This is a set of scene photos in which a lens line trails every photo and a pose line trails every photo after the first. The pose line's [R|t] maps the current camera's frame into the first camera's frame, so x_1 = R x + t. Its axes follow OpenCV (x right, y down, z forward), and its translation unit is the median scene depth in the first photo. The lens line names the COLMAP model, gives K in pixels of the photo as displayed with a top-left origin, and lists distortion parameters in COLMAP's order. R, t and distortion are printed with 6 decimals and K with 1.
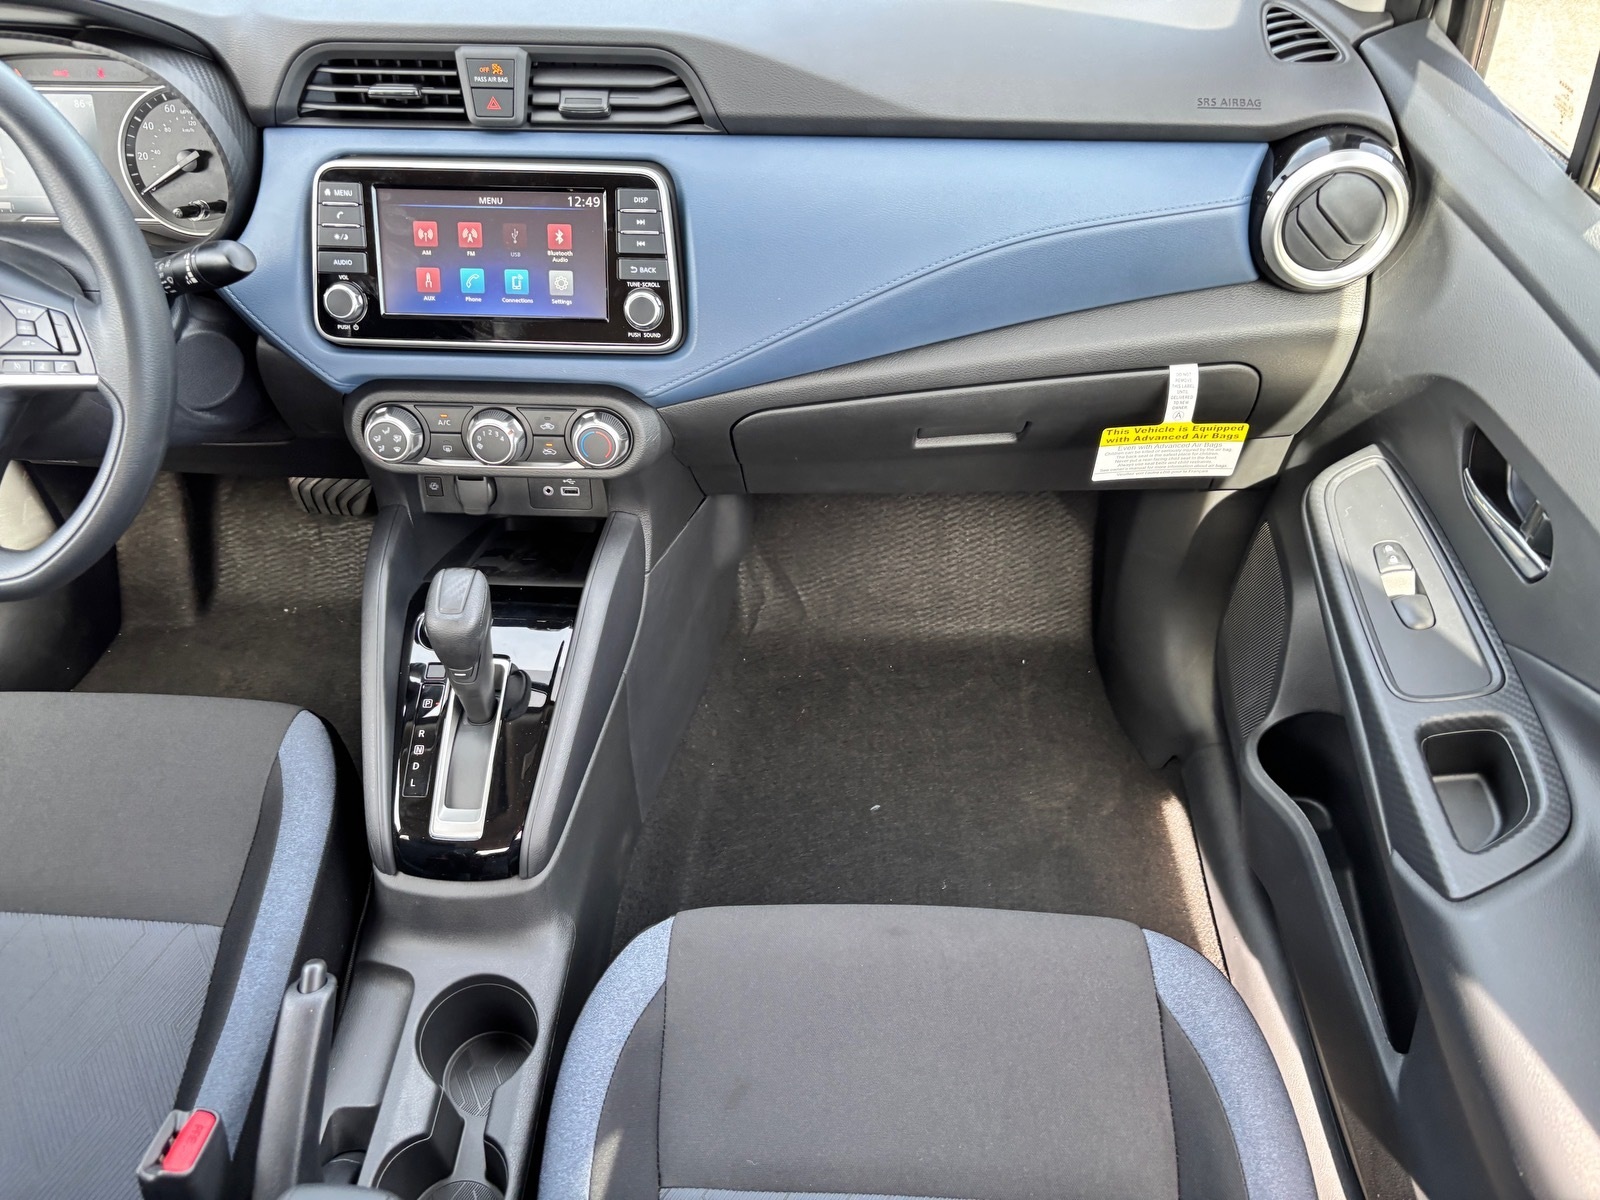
lens RADIAL K [[1216.3, 0, 786.6], [0, 1216.3, 608.5], [0, 0, 1]] dist [0.031988, -0.041175]
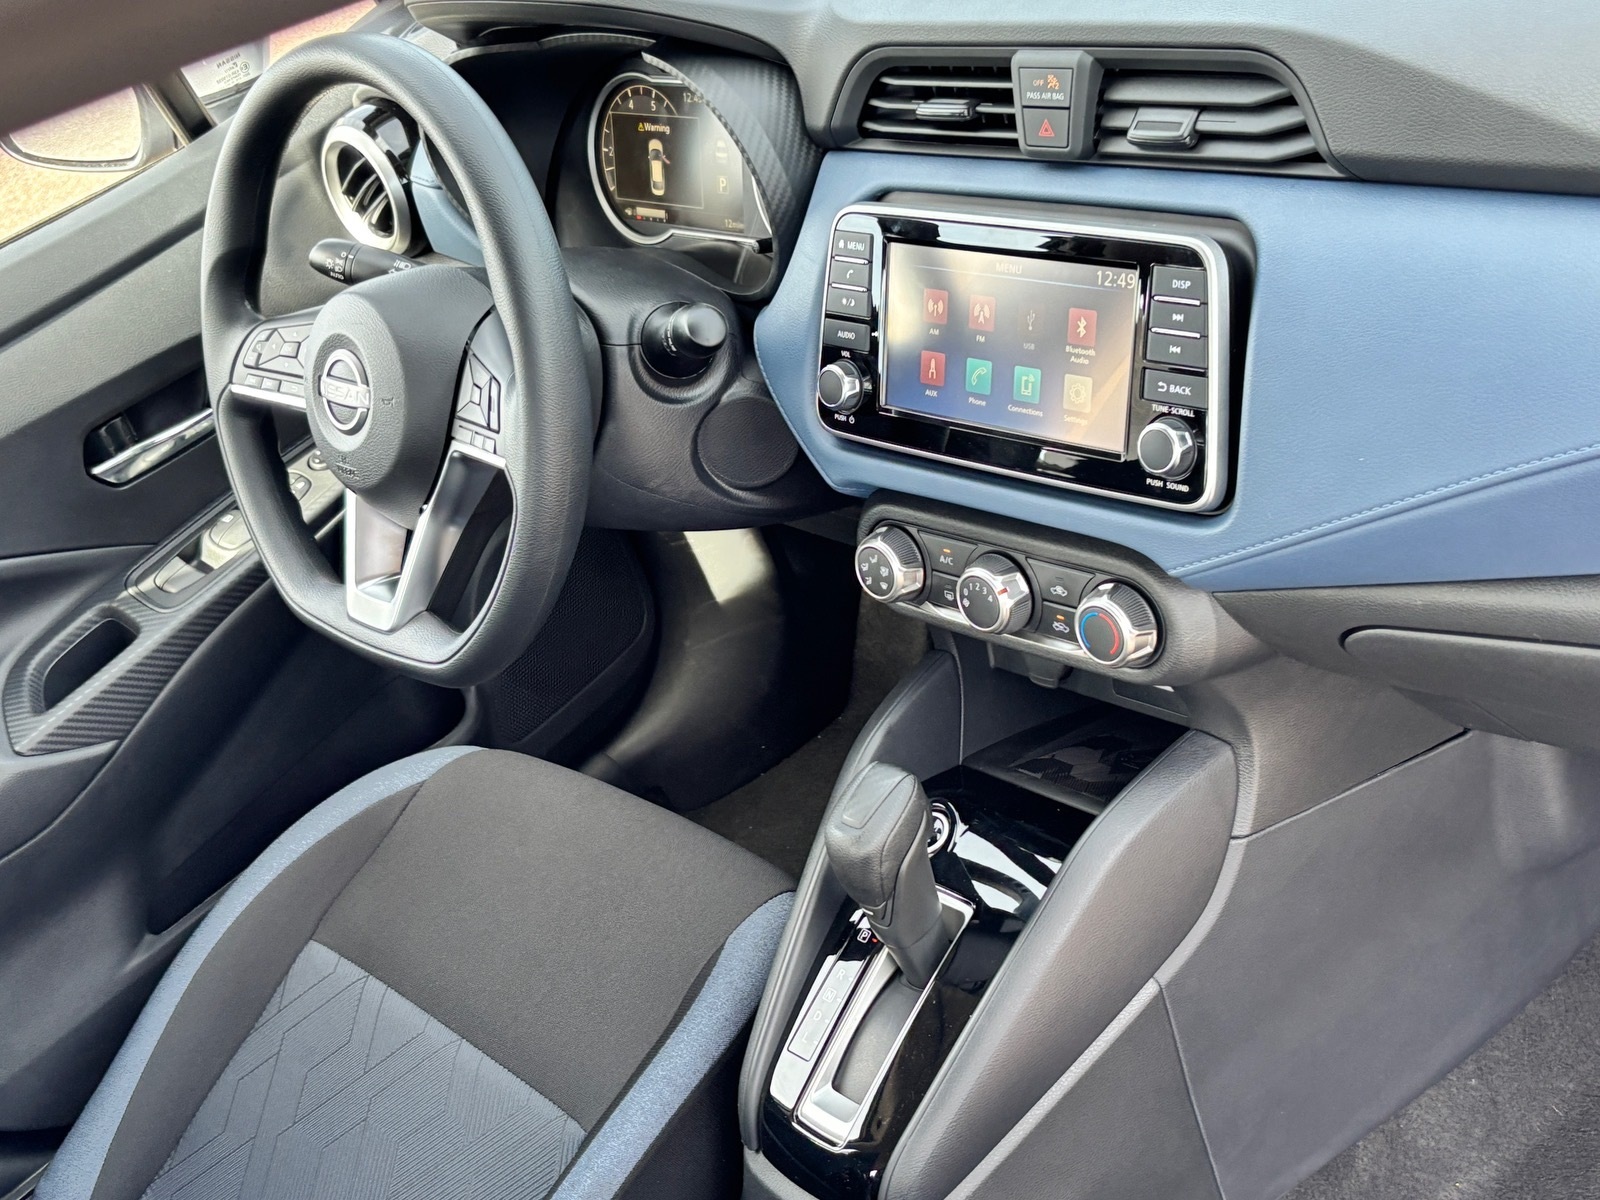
lens RADIAL K [[1955.8, 0, 789.7], [0, 1955.8, 610.9], [0, 0, 1]] dist [0.112935, 0.000000]
pose [[0.699433, 0.189209, -0.689198, 0.469520], [-0.216794, 0.975053, 0.047672, -0.166417], [0.681024, 0.116071, 0.723003, 0.124664]]
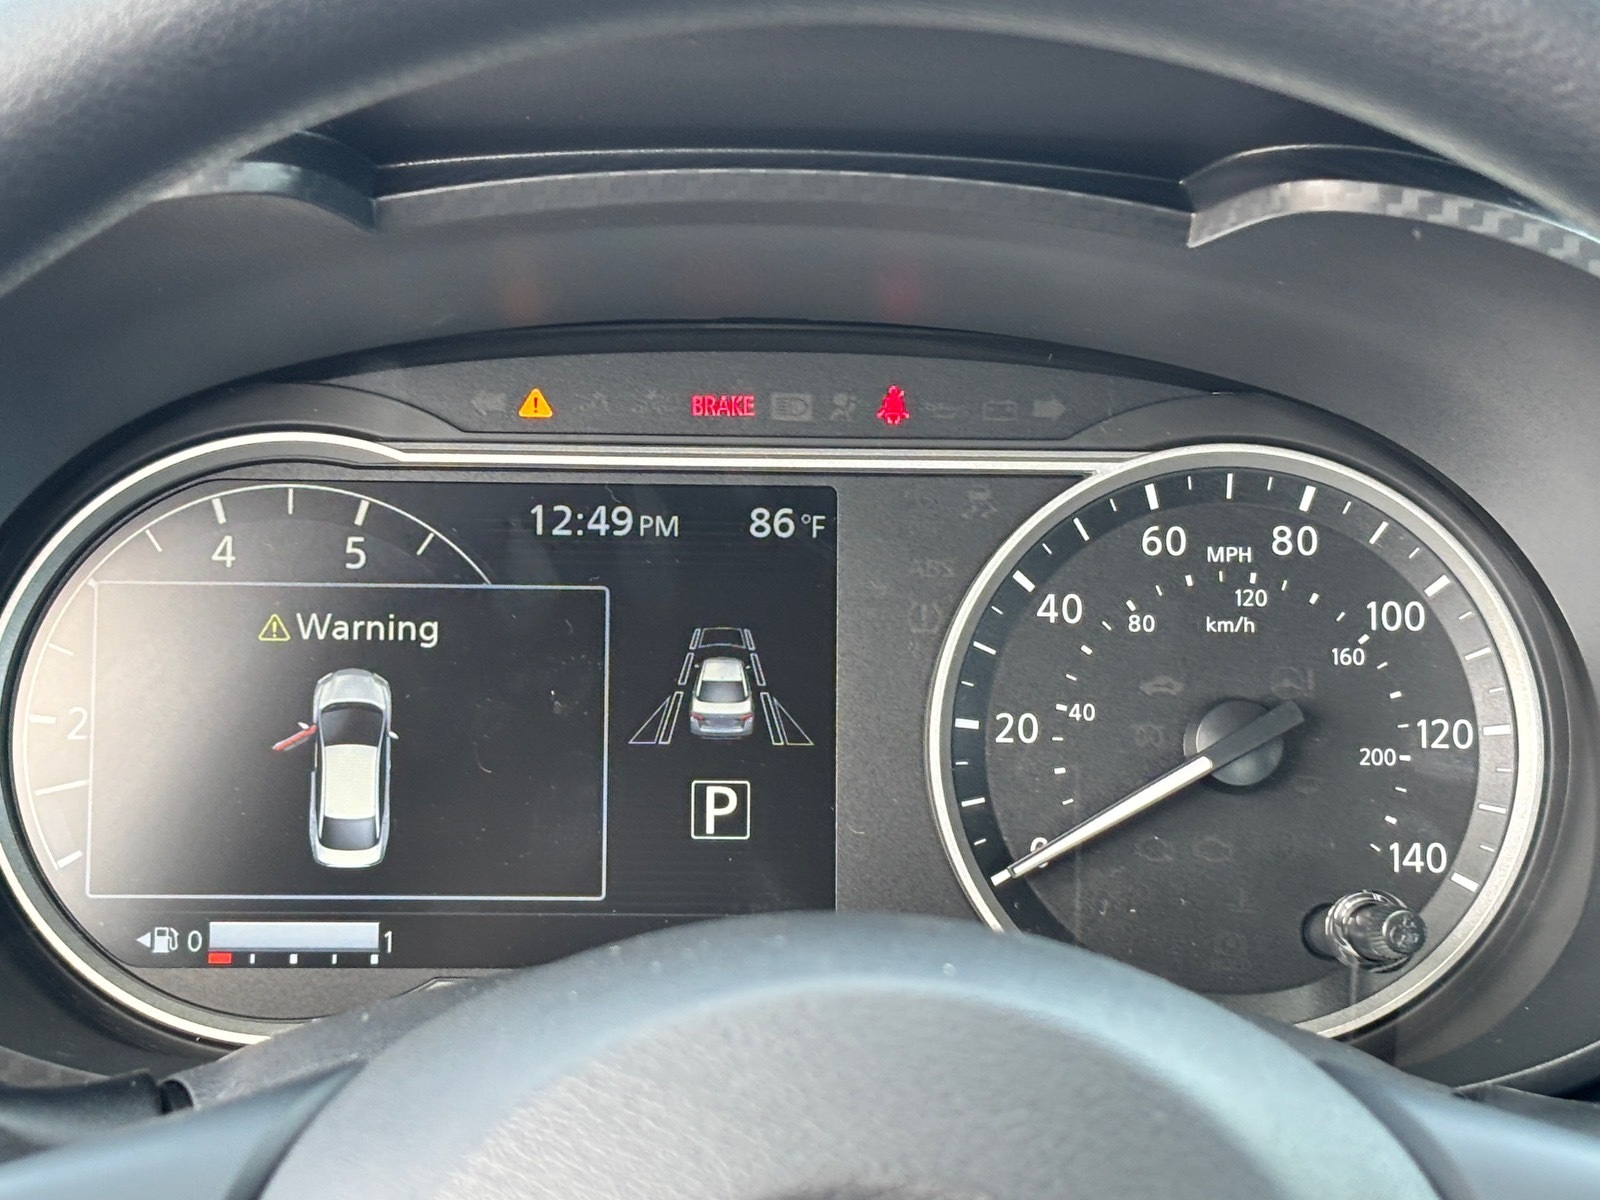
lens RADIAL K [[3783.7, 0, 749.3], [0, 3783.7, 536.6], [0, 0, 1]] dist [0.171183, 0.000000]
pose [[0.997780, -0.002035, 0.066568, -0.697092], [0.033221, 0.881509, -0.470997, -0.068739], [-0.057722, 0.472163, 0.879620, 0.387044]]
